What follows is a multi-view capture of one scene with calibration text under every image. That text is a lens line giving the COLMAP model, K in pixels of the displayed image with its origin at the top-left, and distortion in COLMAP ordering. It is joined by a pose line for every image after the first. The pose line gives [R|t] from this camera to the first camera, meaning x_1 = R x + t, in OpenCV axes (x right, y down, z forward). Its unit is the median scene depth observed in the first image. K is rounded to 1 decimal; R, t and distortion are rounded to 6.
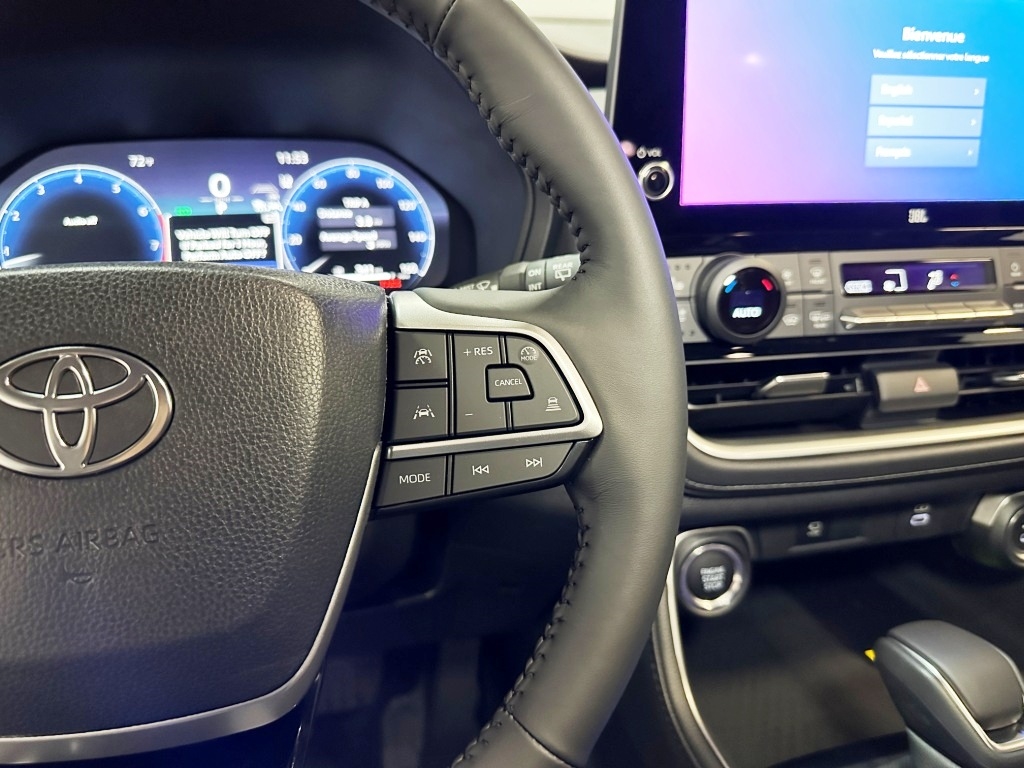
lens RADIAL K [[773.9, 0, 511.0], [0, 773.9, 372.4], [0, 0, 1]] dist [0.026738, -0.083260]
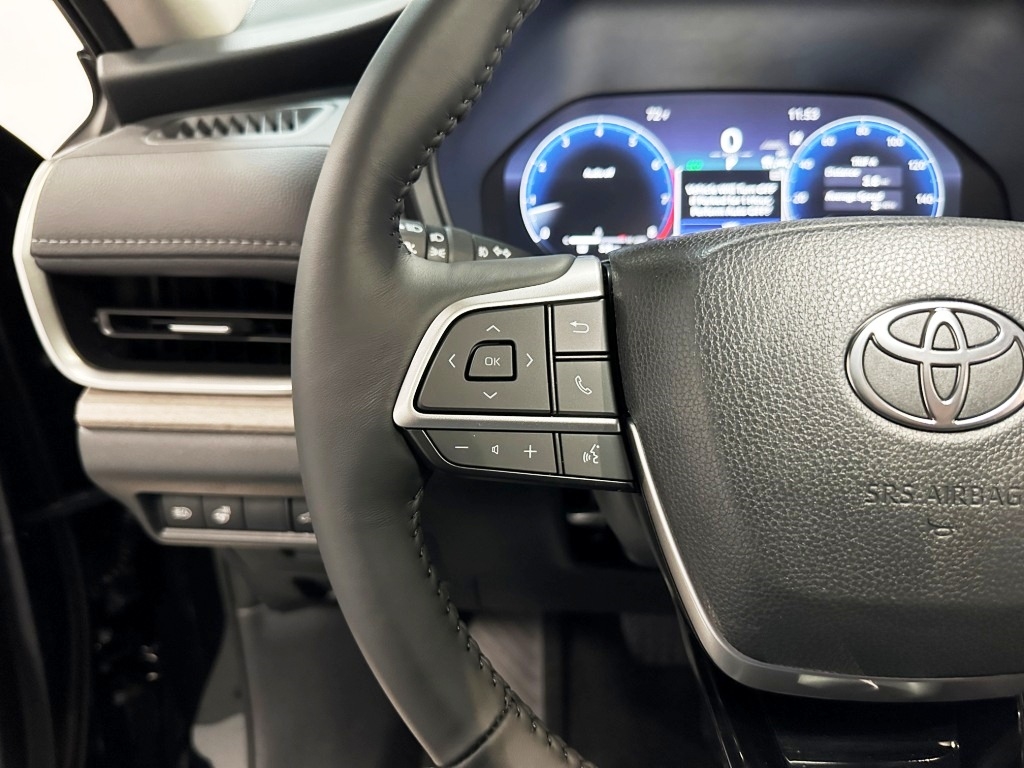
lens RADIAL K [[773.9, 0, 511.0], [0, 773.9, 372.4], [0, 0, 1]] dist [0.026738, -0.083260]
pose [[0.960181, 0.092502, -0.263619, -0.353501], [-0.079670, 0.995075, 0.058982, 0.019506], [0.267777, -0.035630, 0.962822, -0.048741]]
